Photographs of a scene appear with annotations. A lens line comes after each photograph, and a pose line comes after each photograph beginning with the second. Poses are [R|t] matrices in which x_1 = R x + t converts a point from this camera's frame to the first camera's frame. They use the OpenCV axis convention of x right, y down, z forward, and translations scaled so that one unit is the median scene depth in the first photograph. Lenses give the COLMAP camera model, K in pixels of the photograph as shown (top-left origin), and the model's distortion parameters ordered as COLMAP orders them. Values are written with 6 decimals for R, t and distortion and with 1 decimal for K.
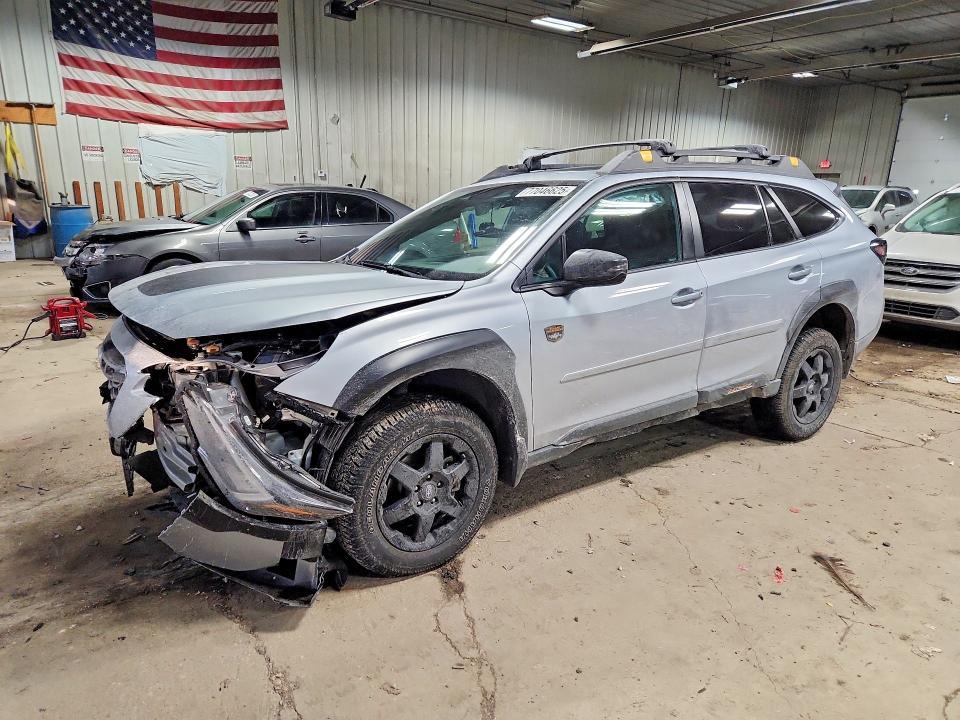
lens RADIAL K [[659.8, 0, 481.9], [0, 659.8, 366.9], [0, 0, 1]] dist [0.052577, -0.031497]
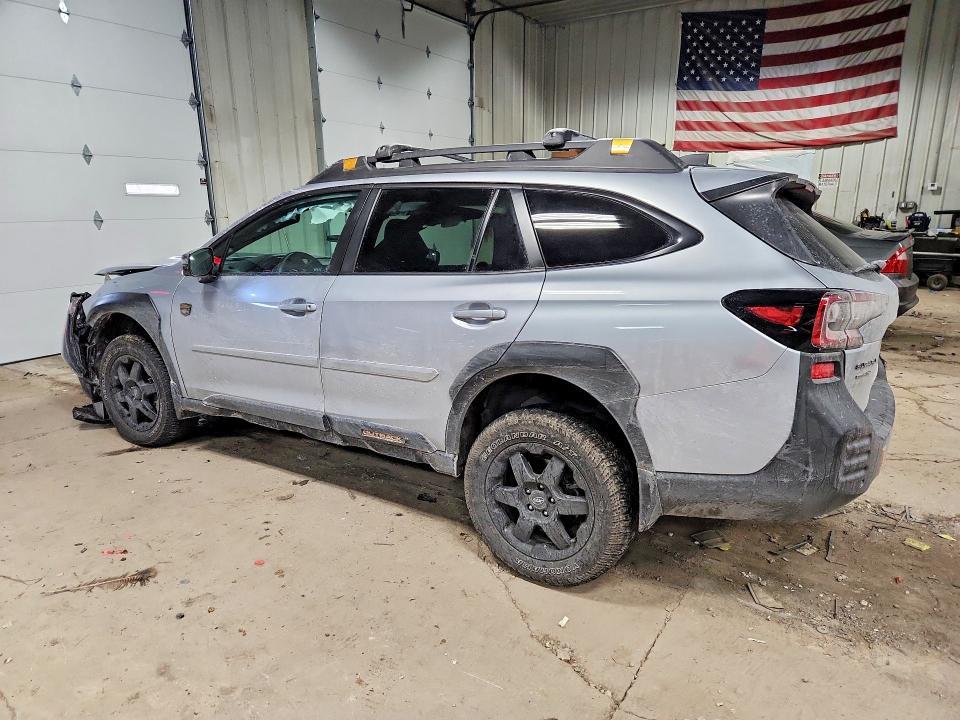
lens RADIAL K [[659.8, 0, 479.7], [0, 659.8, 362.9], [0, 0, 1]] dist [0.052577, -0.031497]
pose [[0.368170, 0.195865, -0.908894, 0.403084], [-0.233725, 0.965665, 0.113423, -0.061389], [0.899902, 0.170672, 0.401308, 0.267142]]
